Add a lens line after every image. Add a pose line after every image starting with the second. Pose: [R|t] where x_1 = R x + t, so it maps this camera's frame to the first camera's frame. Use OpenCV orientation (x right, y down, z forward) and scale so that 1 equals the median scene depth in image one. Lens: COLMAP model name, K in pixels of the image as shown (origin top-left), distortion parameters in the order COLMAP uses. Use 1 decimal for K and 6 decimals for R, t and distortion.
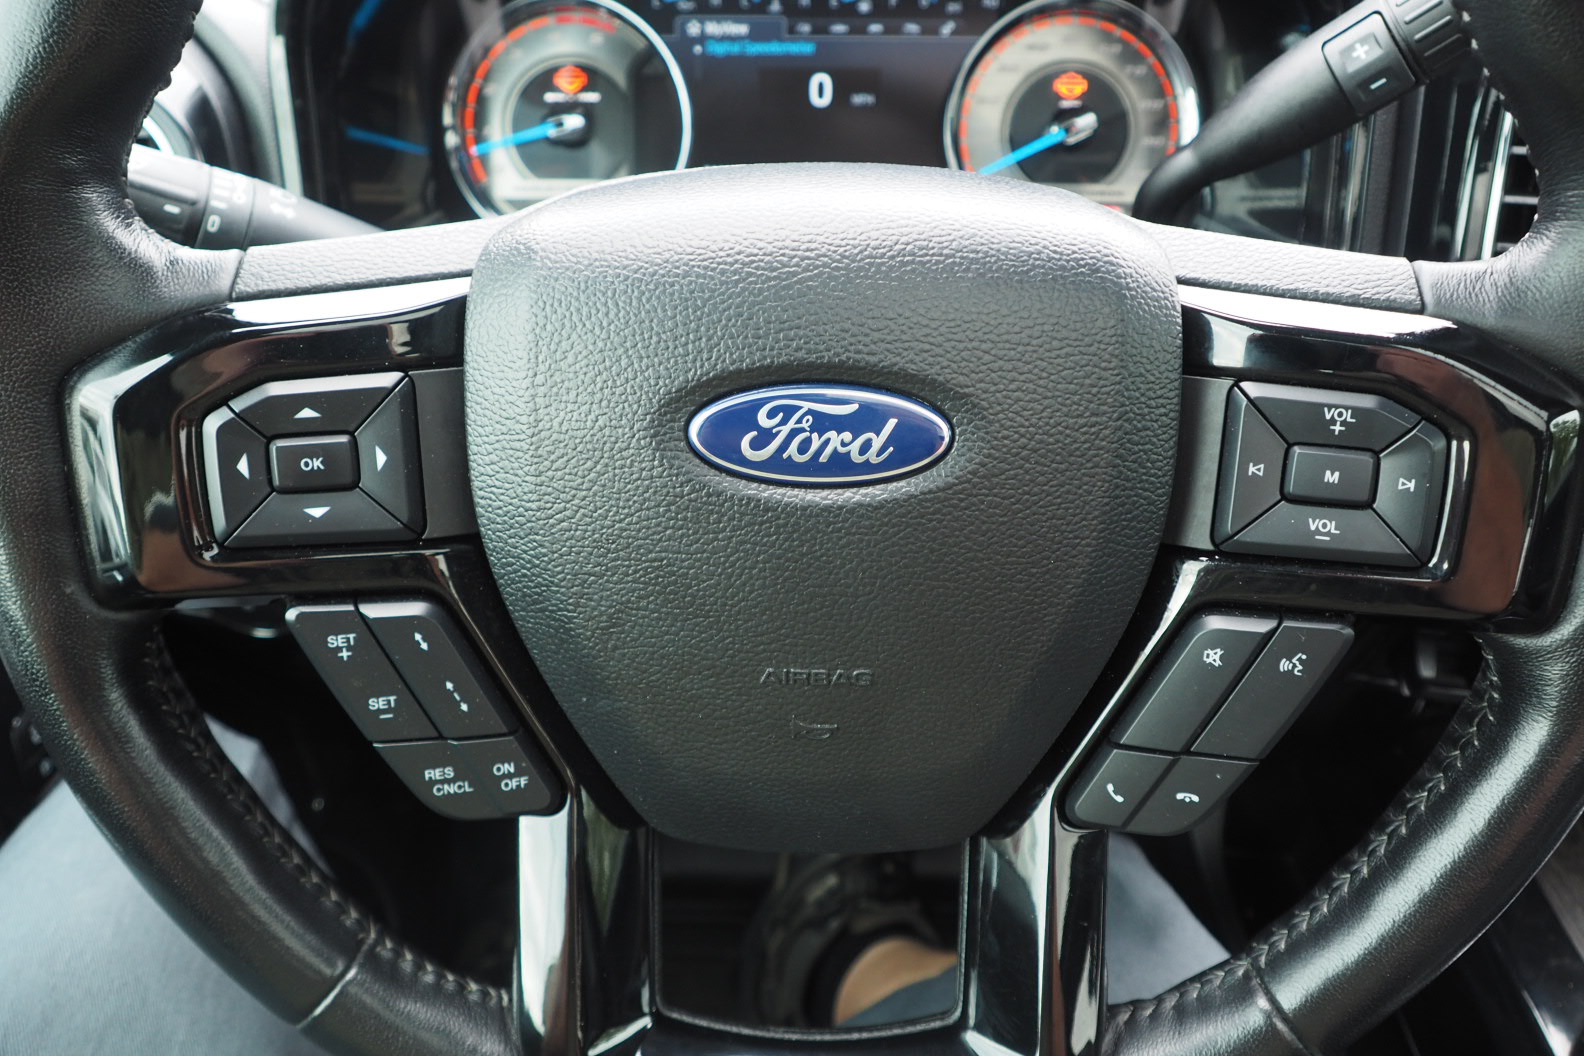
lens RADIAL K [[1135.5, 0, 792.0], [0, 1135.5, 528.0], [0, 0, 1]] dist [-0.027905, 0.003129]
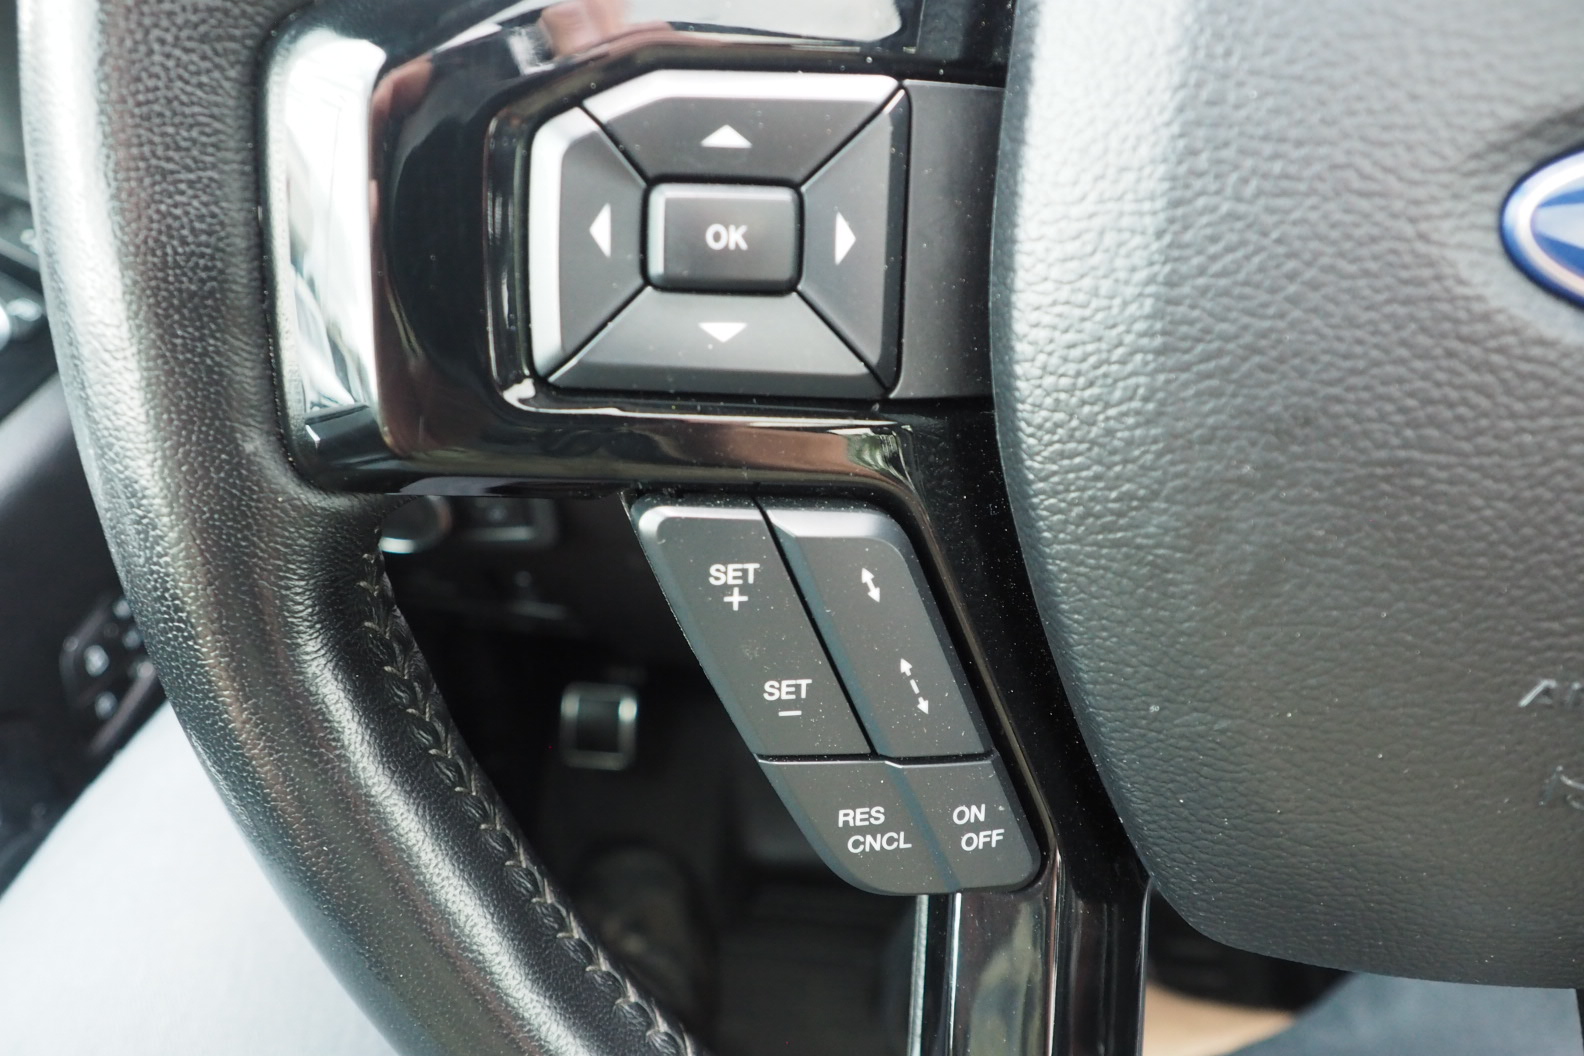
lens RADIAL K [[1171.9, 0, 792.0], [0, 1171.9, 528.0], [0, 0, 1]] dist [-0.022922, -0.003603]
pose [[0.997427, 0.068613, -0.020790, -0.368988], [-0.067571, 0.996596, 0.047223, 0.049788], [0.023960, -0.045697, 0.998668, 0.445205]]
